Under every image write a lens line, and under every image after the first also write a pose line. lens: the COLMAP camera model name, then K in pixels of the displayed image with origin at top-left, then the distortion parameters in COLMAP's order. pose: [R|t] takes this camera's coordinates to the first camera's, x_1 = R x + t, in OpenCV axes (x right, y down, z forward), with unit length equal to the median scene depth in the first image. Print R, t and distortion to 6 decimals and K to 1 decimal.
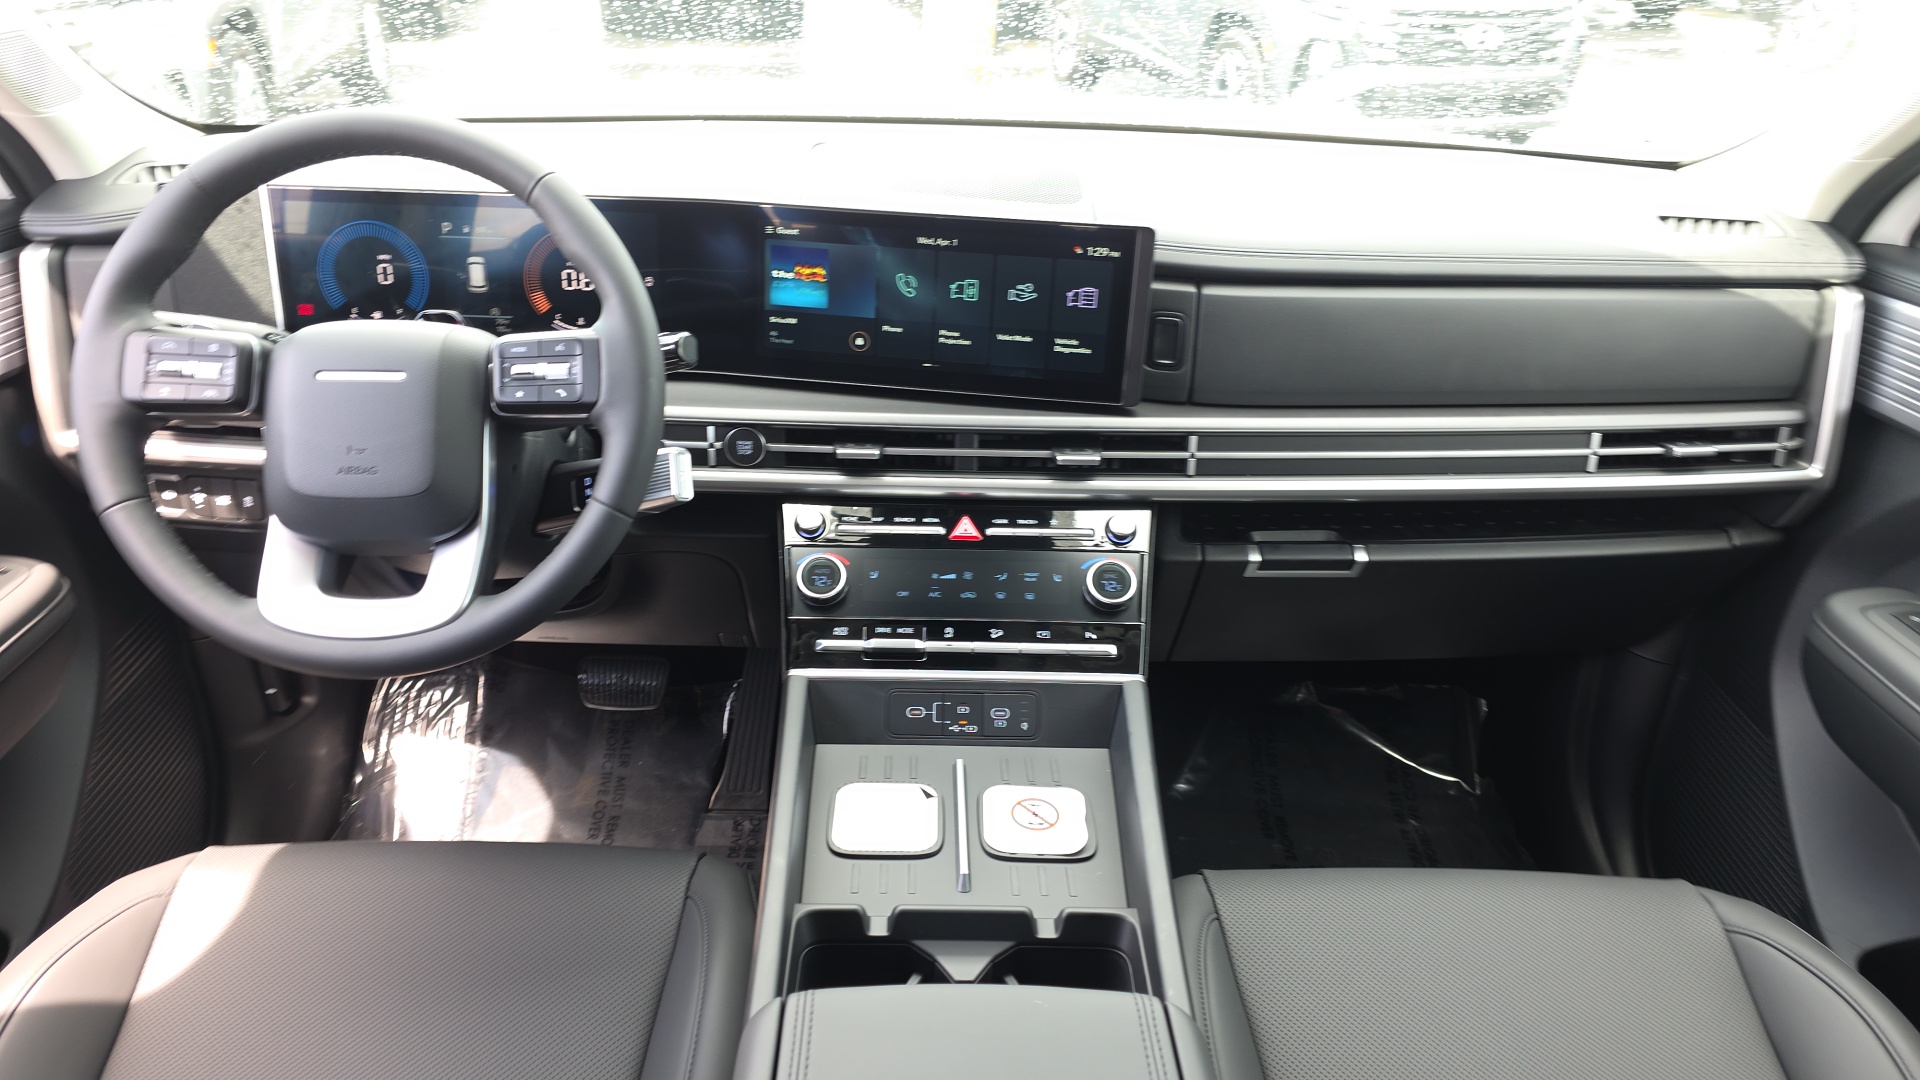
lens RADIAL K [[1288.0, 0, 950.9], [0, 1288.0, 531.2], [0, 0, 1]] dist [0.056943, -0.061652]
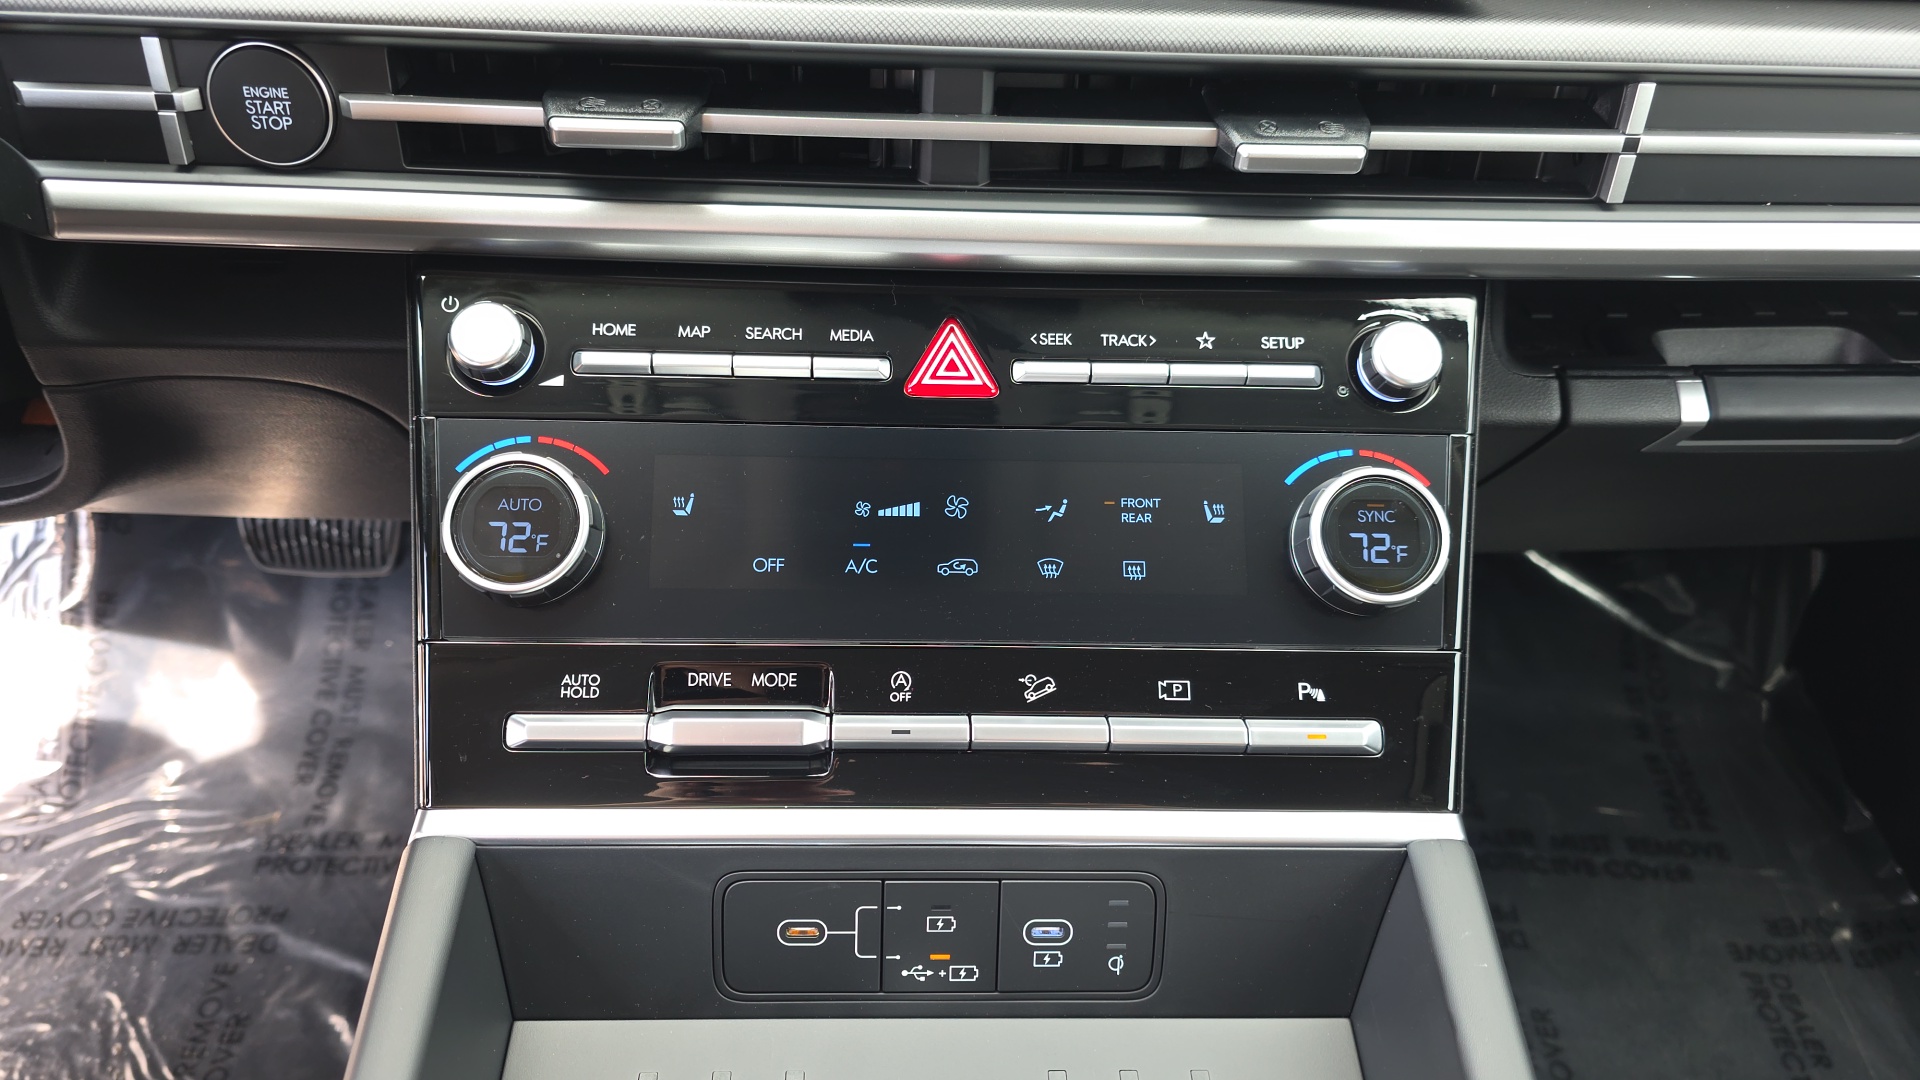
lens RADIAL K [[1288.0, 0, 927.4], [0, 1288.0, 530.7], [0, 0, 1]] dist [0.056943, -0.061652]
pose [[0.999906, 0.006055, 0.012295, 0.000897], [-0.009140, 0.963088, 0.269031, -0.051956], [-0.010212, -0.269118, 0.963053, 0.656112]]
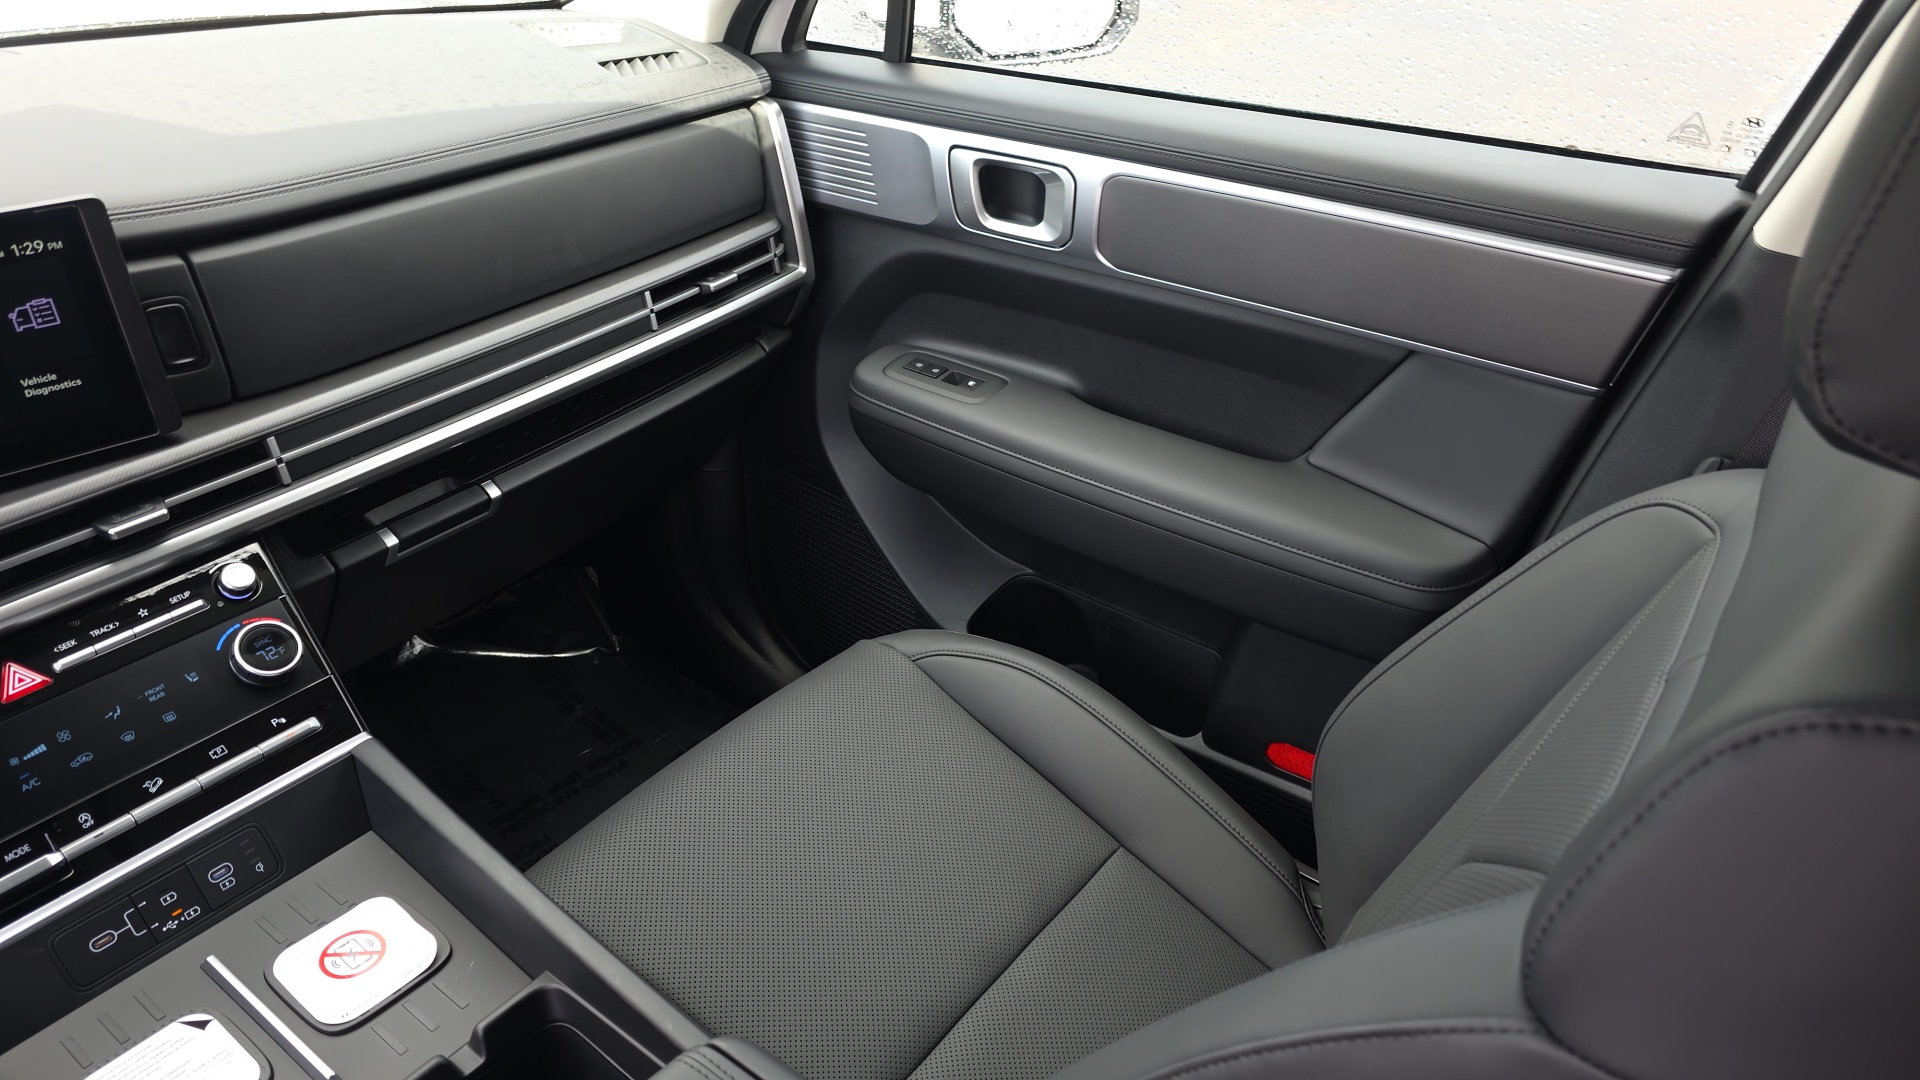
lens RADIAL K [[1288.0, 0, 961.4], [0, 1288.0, 560.2], [0, 0, 1]] dist [0.056943, -0.061652]
pose [[0.614493, -0.428628, 0.662326, -0.116427], [0.333288, 0.901980, 0.274503, -0.084662], [-0.715064, 0.052065, 0.697117, 0.136633]]
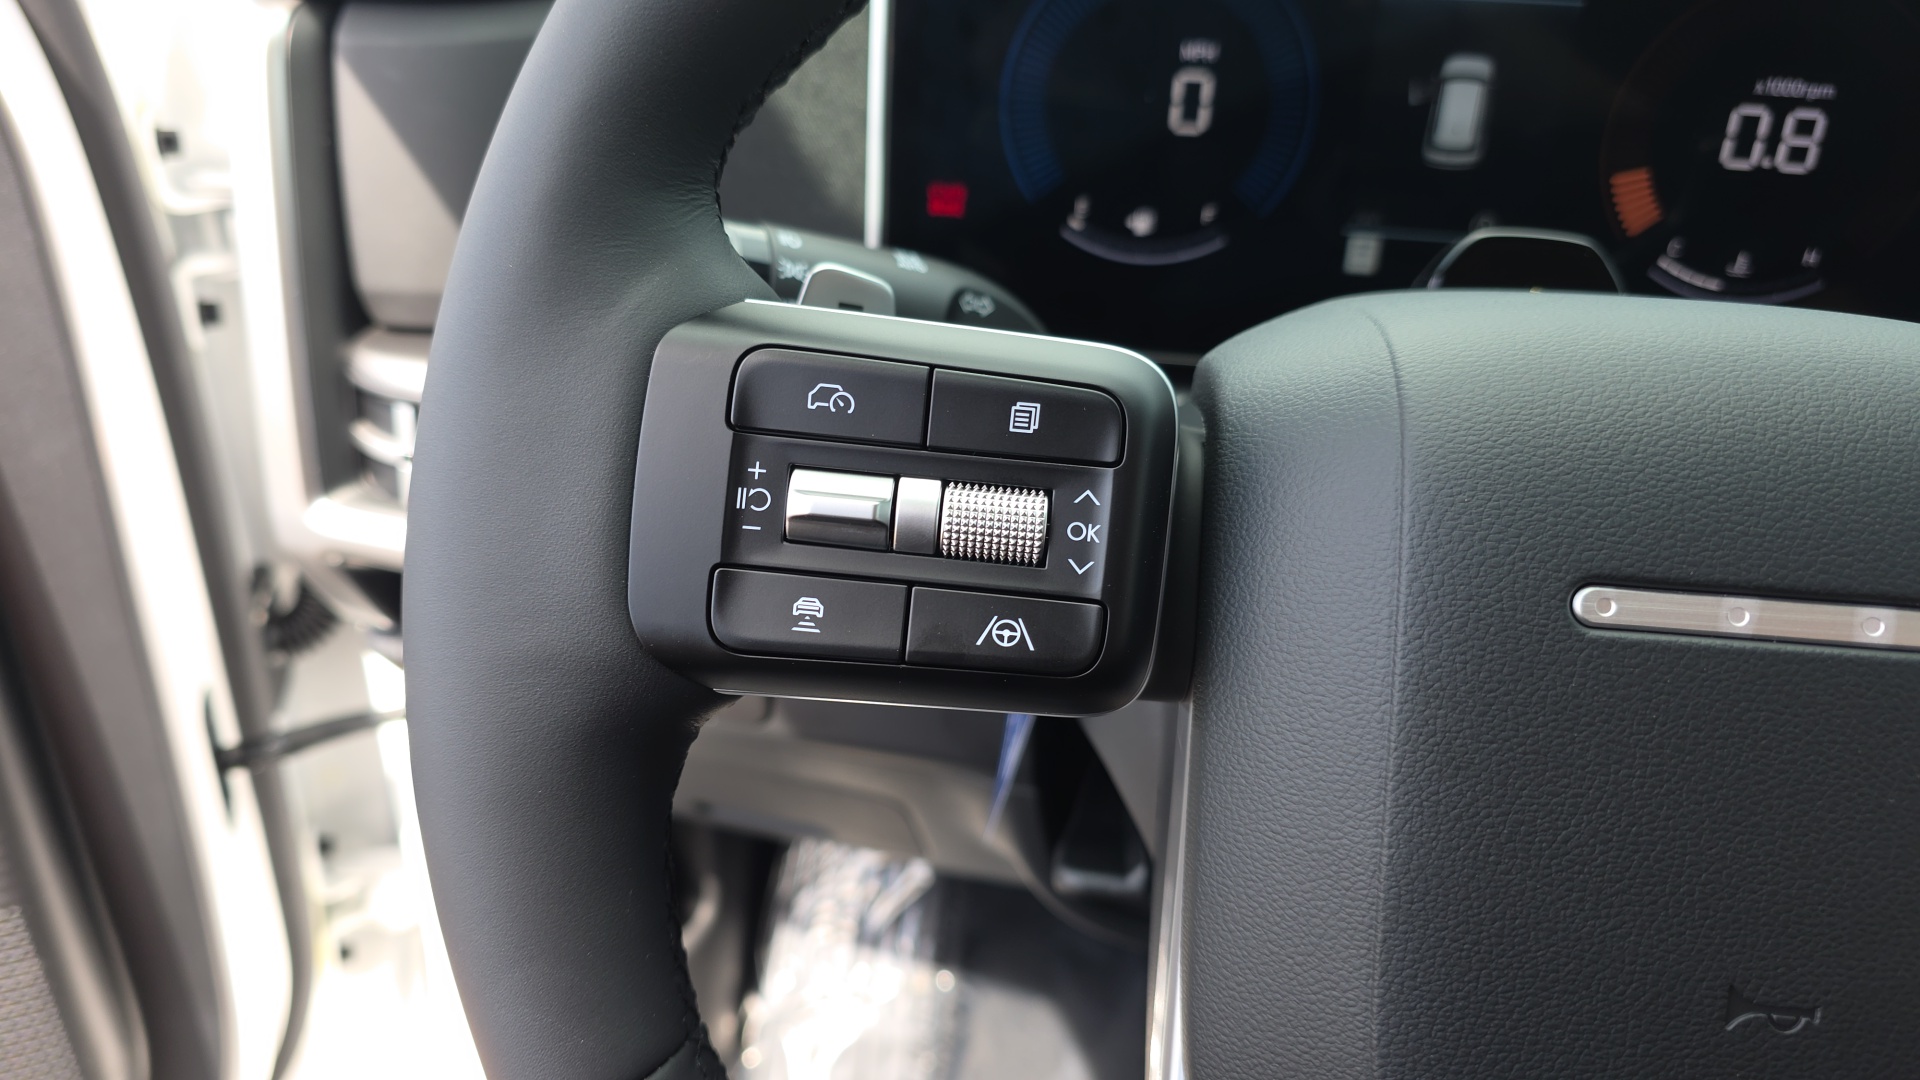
lens RADIAL K [[1366.2, 0, 946.0], [0, 1366.2, 539.5], [0, 0, 1]] dist [-0.004320, -0.016268]
pose [[0.988509, 0.073680, -0.131990, -0.444897], [-0.061351, 0.993570, 0.095160, -0.114709], [0.138153, -0.085969, 0.986673, 0.631684]]
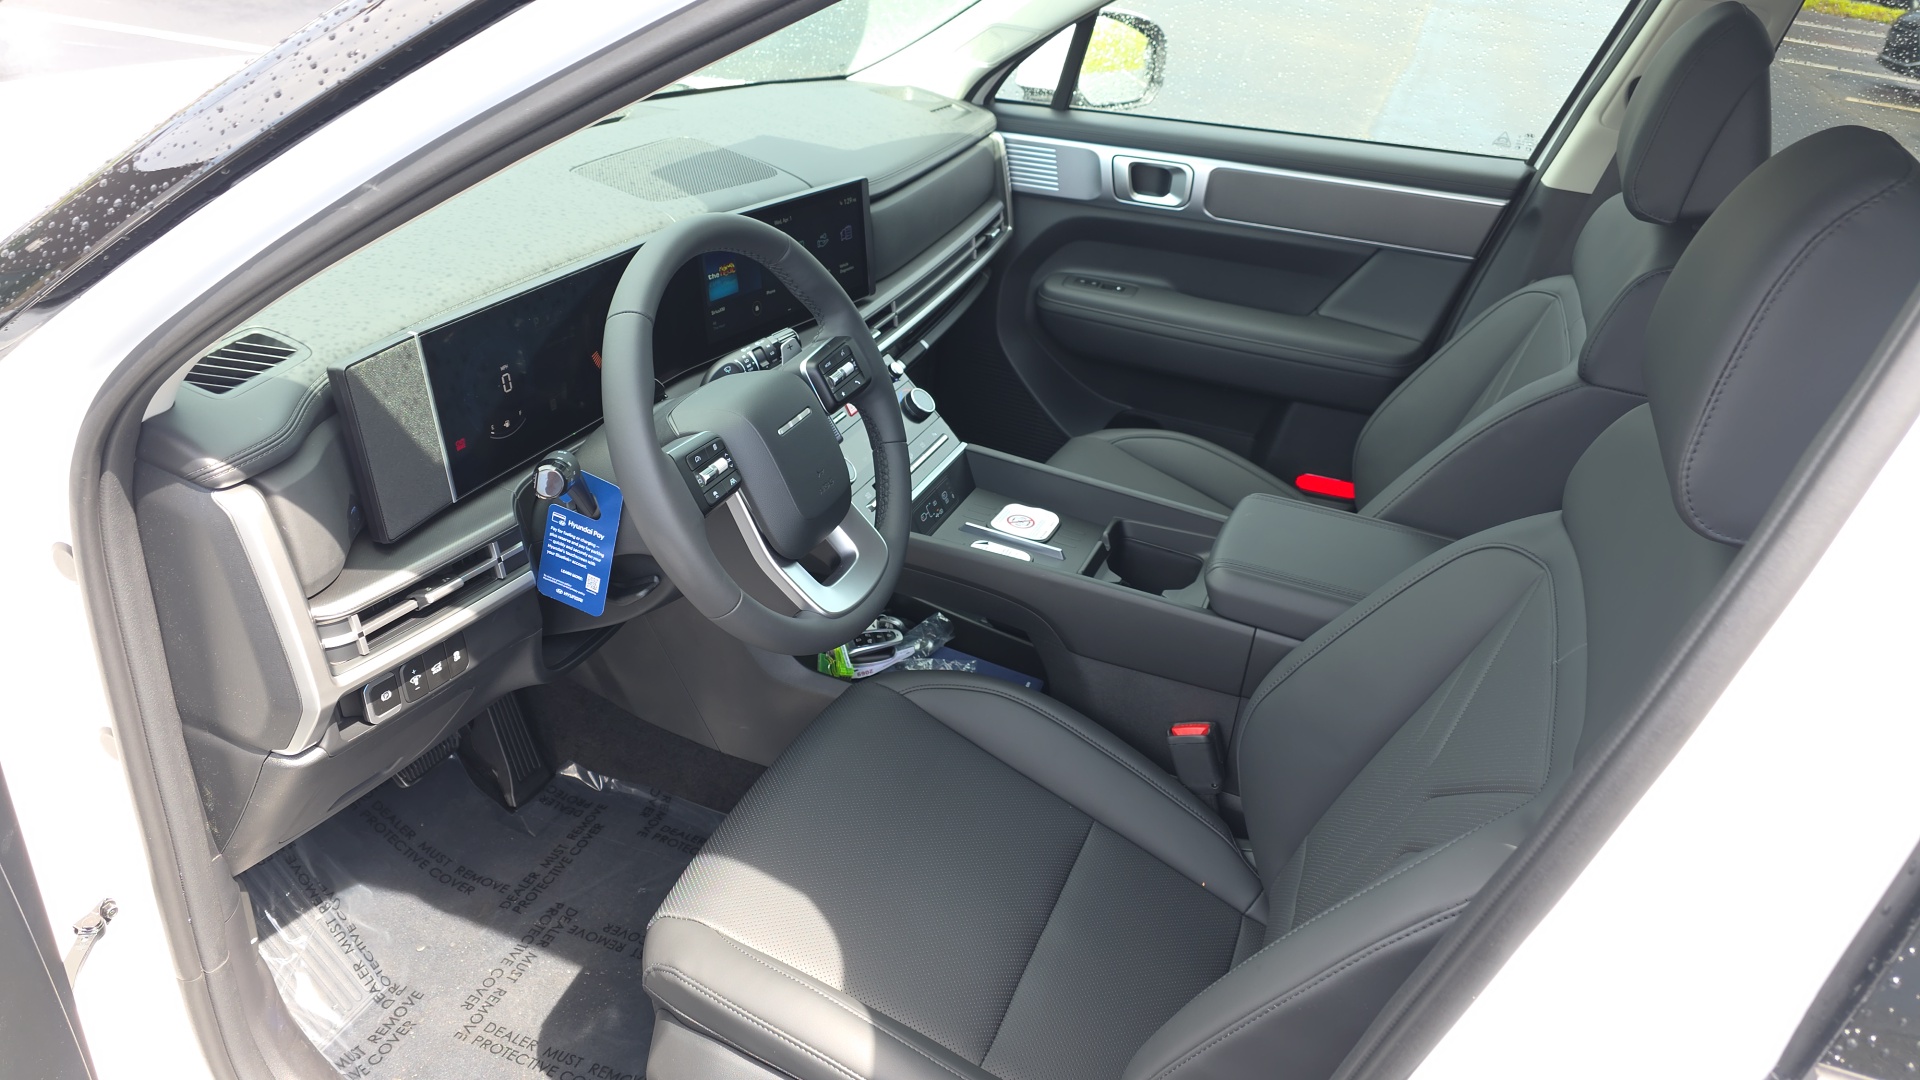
lens RADIAL K [[1288.0, 0, 940.9], [0, 1288.0, 531.2], [0, 0, 1]] dist [0.056943, -0.061652]
pose [[0.401617, -0.438085, 0.804230, -1.192540], [0.339220, 0.886862, 0.313697, -0.302329], [-0.850667, 0.146825, 0.504786, 0.194370]]
